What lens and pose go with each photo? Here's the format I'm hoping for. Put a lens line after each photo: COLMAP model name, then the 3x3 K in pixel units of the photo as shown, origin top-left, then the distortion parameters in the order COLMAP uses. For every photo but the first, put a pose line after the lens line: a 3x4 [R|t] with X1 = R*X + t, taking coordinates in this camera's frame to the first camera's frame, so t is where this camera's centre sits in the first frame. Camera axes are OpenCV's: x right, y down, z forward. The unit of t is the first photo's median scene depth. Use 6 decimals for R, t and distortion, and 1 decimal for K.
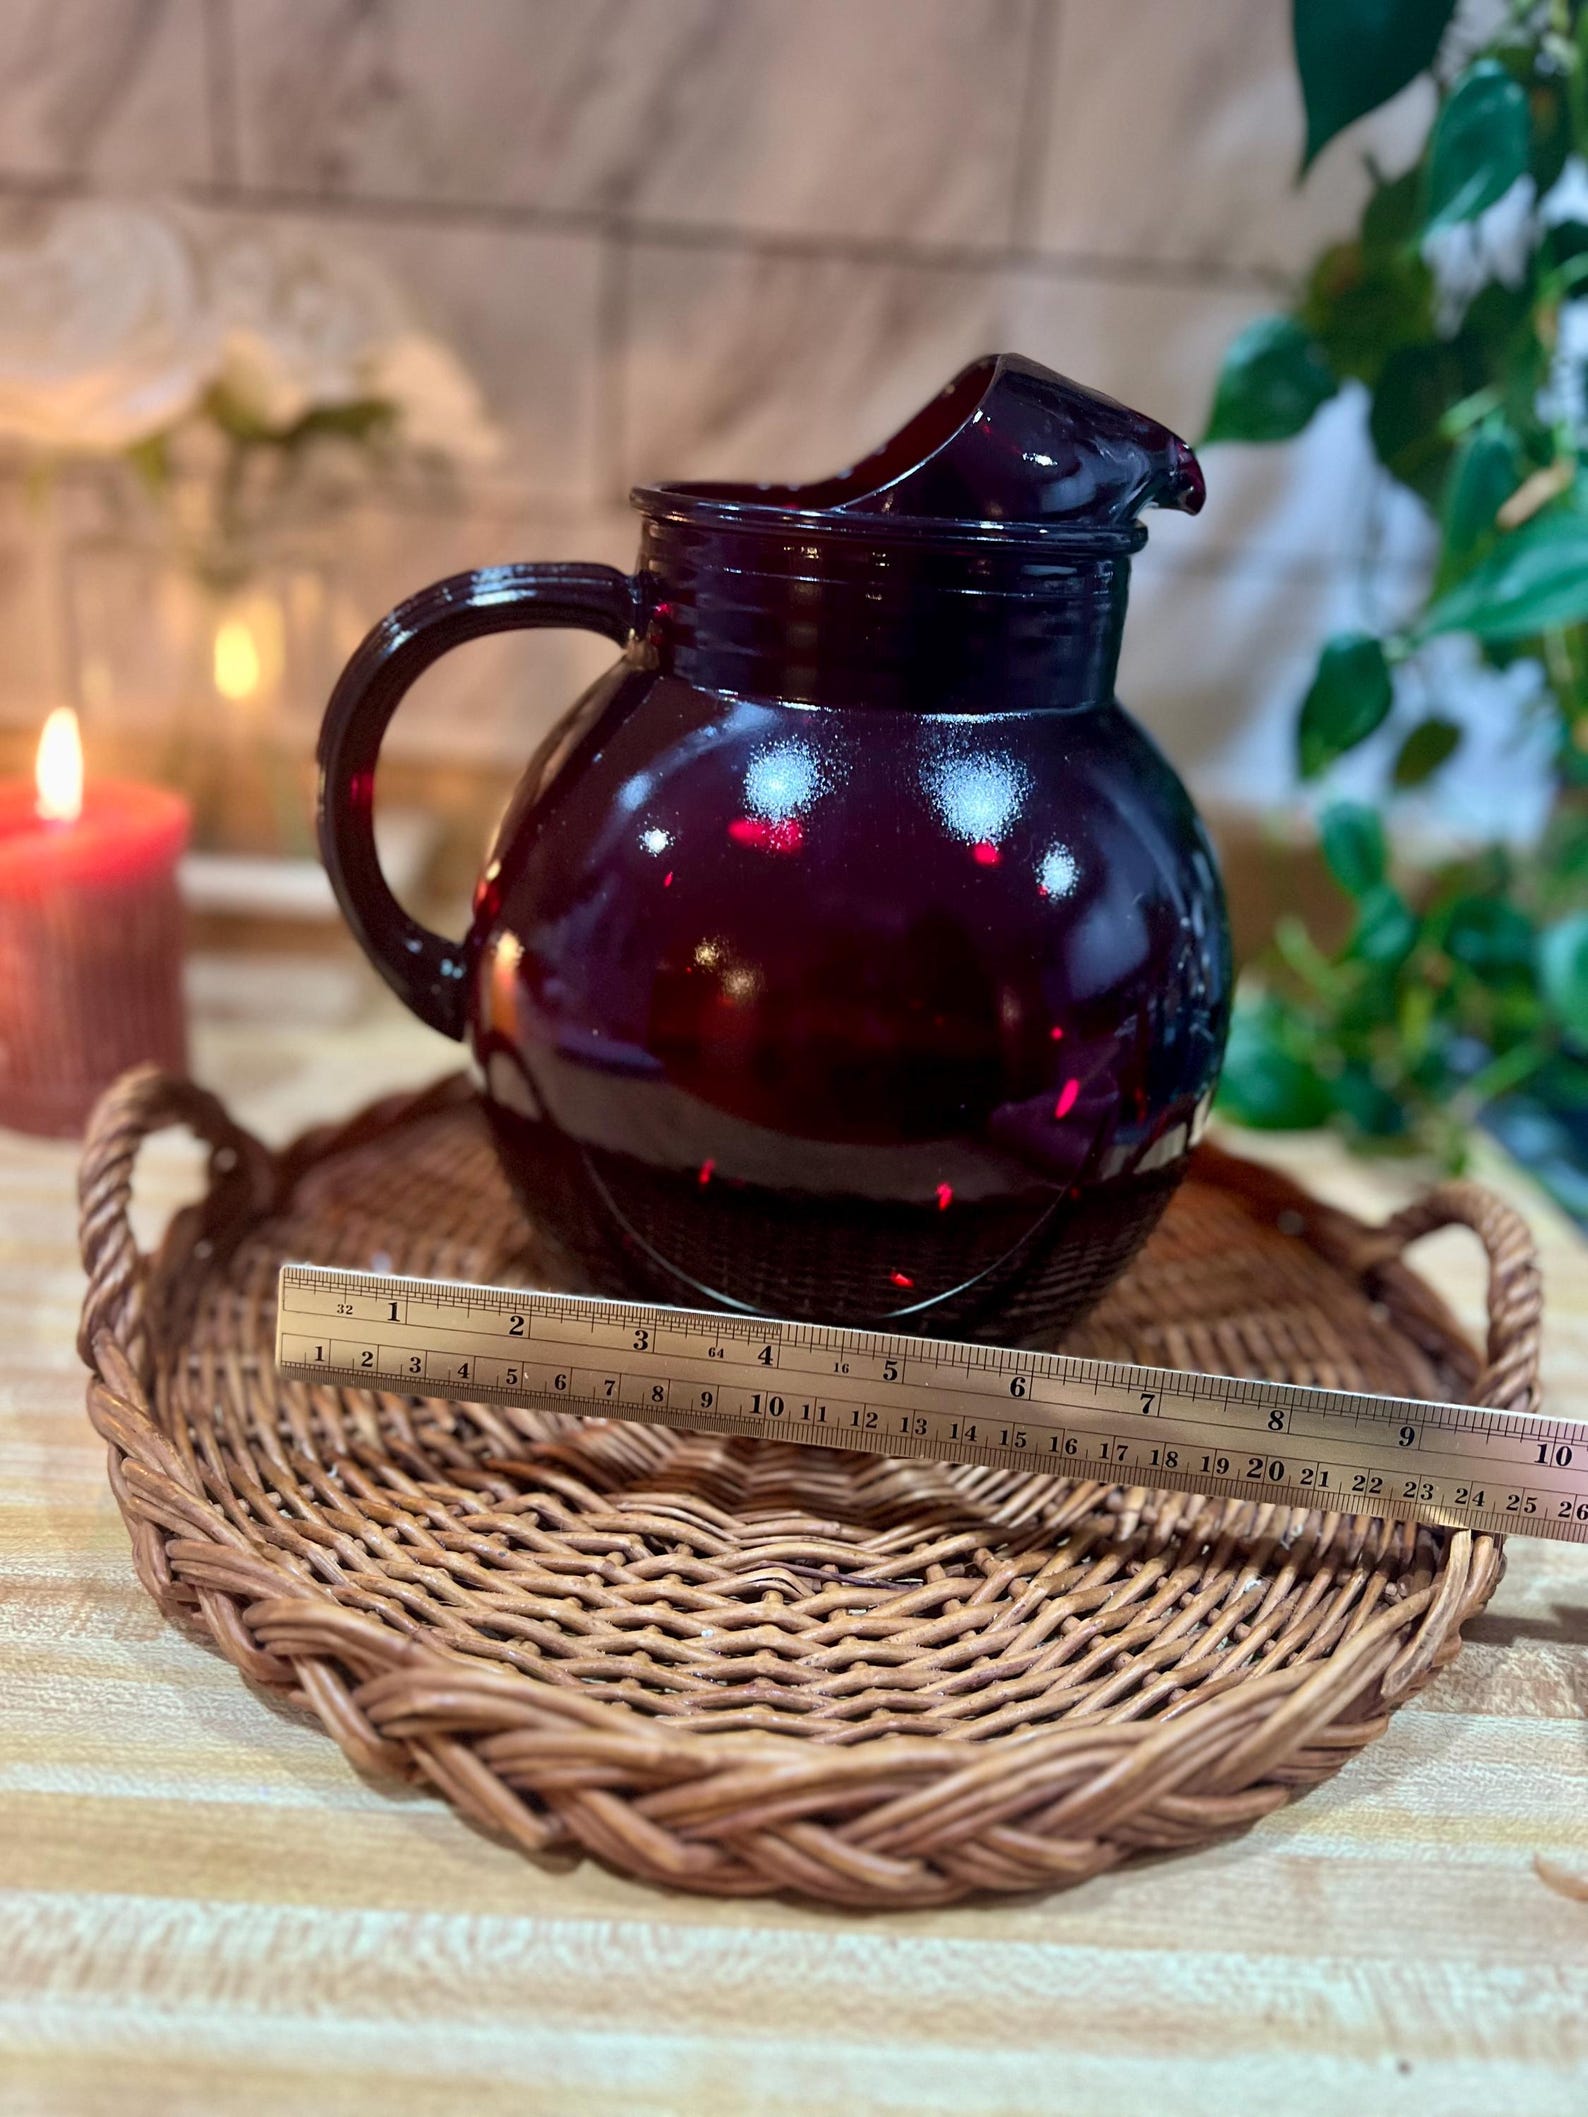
lens RADIAL K [[1569.8, 0, 727.2], [0, 1569.8, 1113.7], [0, 0, 1]] dist [0.003886, -0.014001]
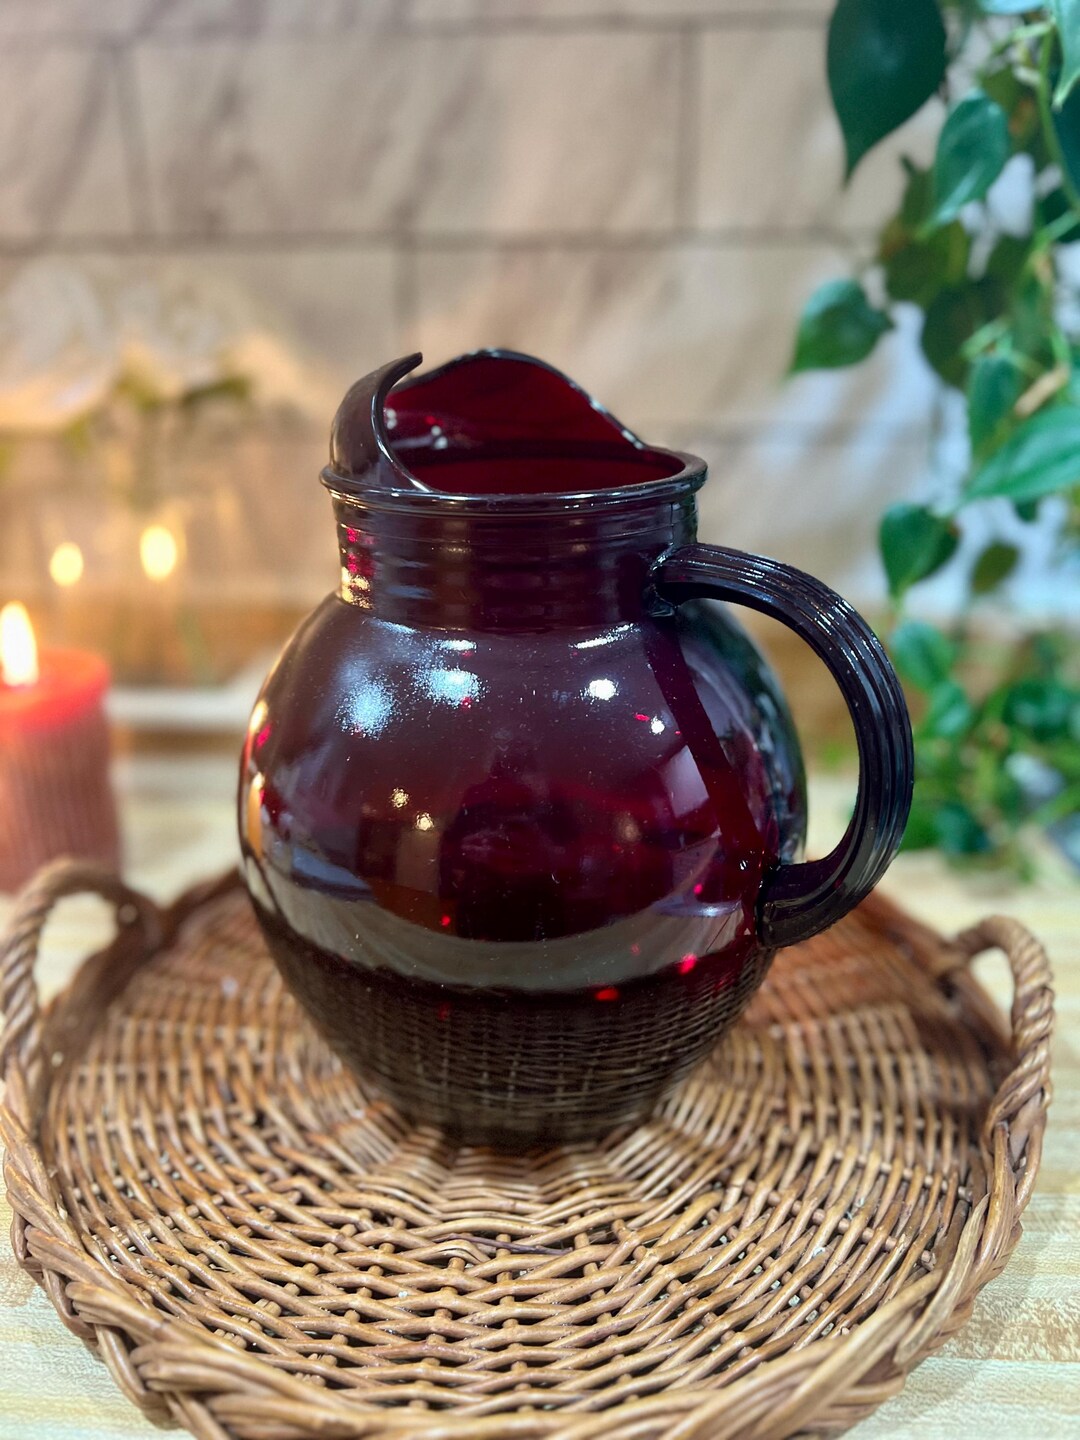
lens RADIAL K [[1067.8, 0, 494.5], [0, 1067.8, 757.6], [0, 0, 1]] dist [0.003886, -0.014001]
pose [[0.994115, -0.043242, -0.099326, 0.167682], [0.040645, 0.998780, -0.028029, -0.101208], [0.100417, 0.023827, 0.994660, 0.065021]]
